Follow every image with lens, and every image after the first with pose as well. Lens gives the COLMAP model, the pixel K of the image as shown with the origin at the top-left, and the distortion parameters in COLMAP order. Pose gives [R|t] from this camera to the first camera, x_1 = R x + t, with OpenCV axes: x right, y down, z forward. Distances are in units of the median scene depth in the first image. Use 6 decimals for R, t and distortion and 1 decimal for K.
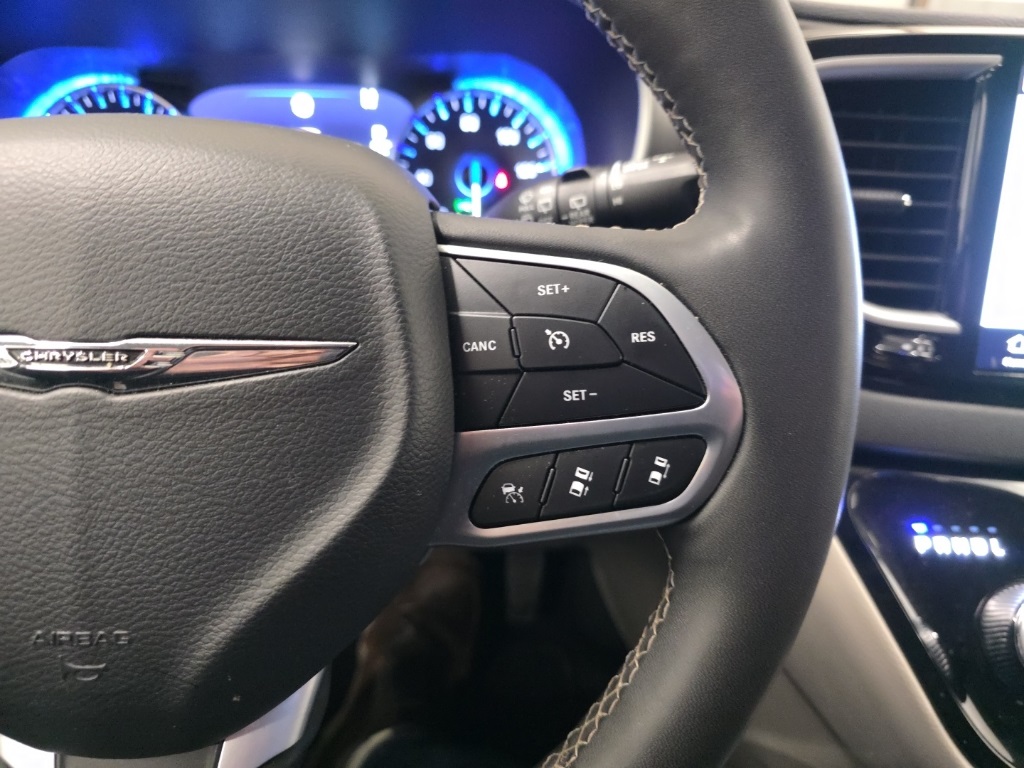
lens RADIAL K [[697.3, 0, 513.4], [0, 697.3, 410.7], [0, 0, 1]] dist [0.043273, -0.042406]
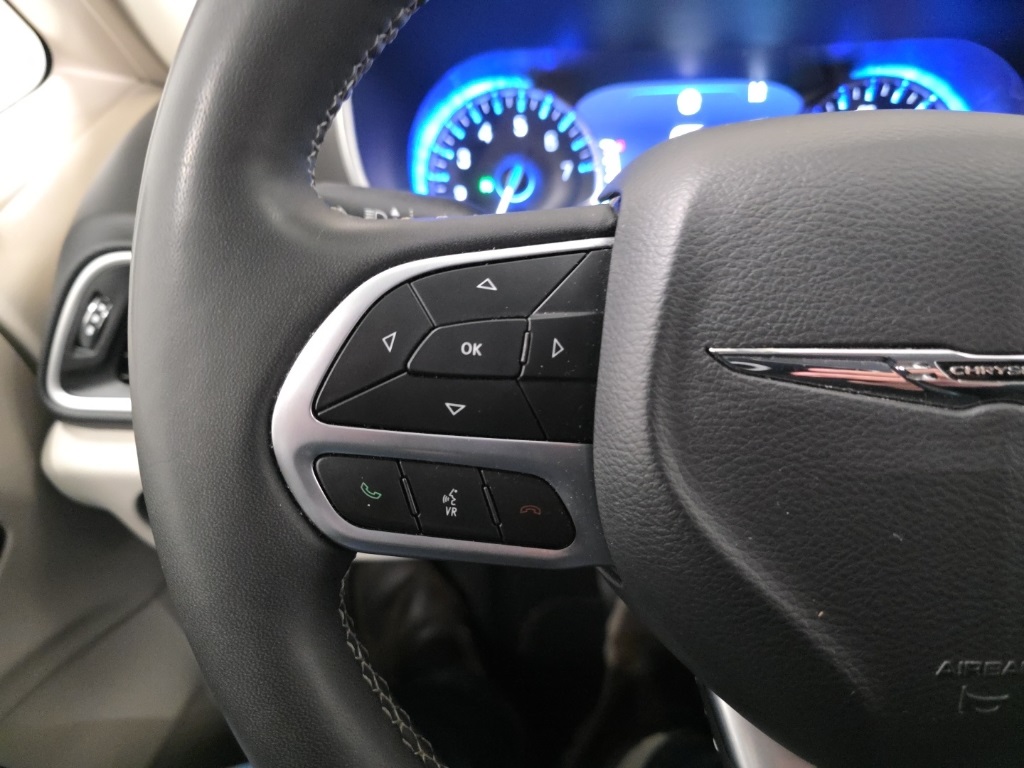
lens RADIAL K [[697.3, 0, 523.1], [0, 697.3, 428.0], [0, 0, 1]] dist [0.043273, -0.042406]
pose [[0.997829, -0.005496, -0.065633, -0.474151], [0.007024, 0.999709, 0.023083, -0.010429], [0.065487, -0.023494, 0.997577, 0.009771]]
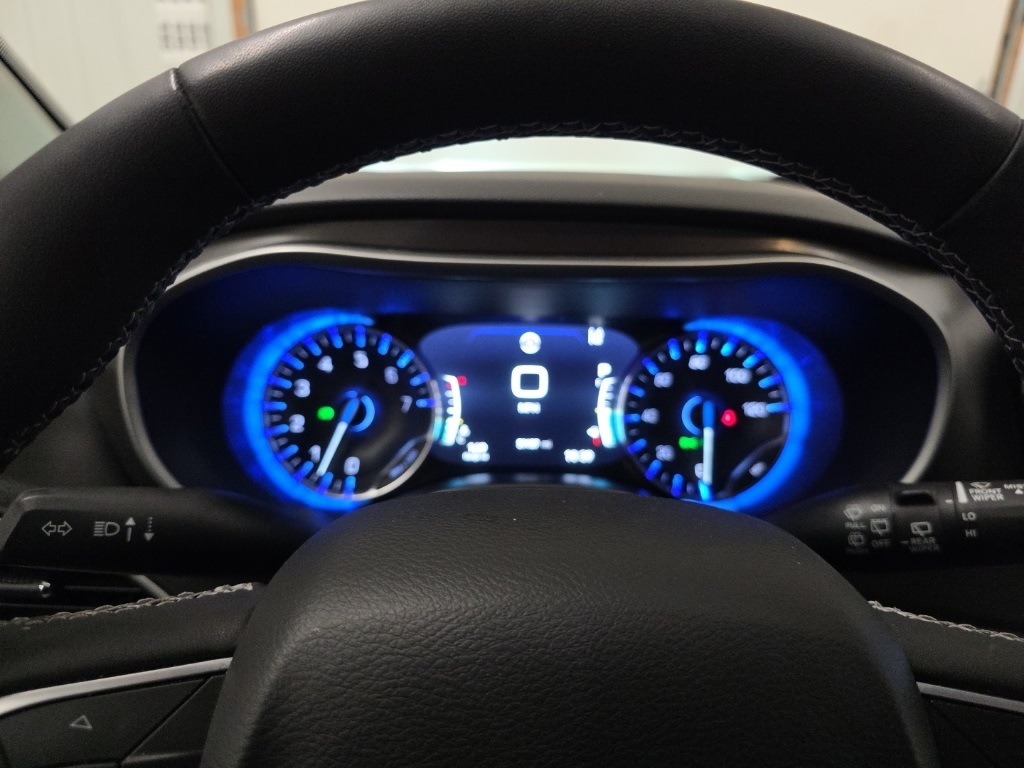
lens RADIAL K [[697.3, 0, 526.4], [0, 697.3, 448.4], [0, 0, 1]] dist [0.043273, -0.042406]
pose [[0.998855, 0.026737, -0.039683, -0.266102], [-0.029709, 0.996643, -0.076293, -0.213154], [0.037510, 0.077385, 0.996295, 0.031040]]
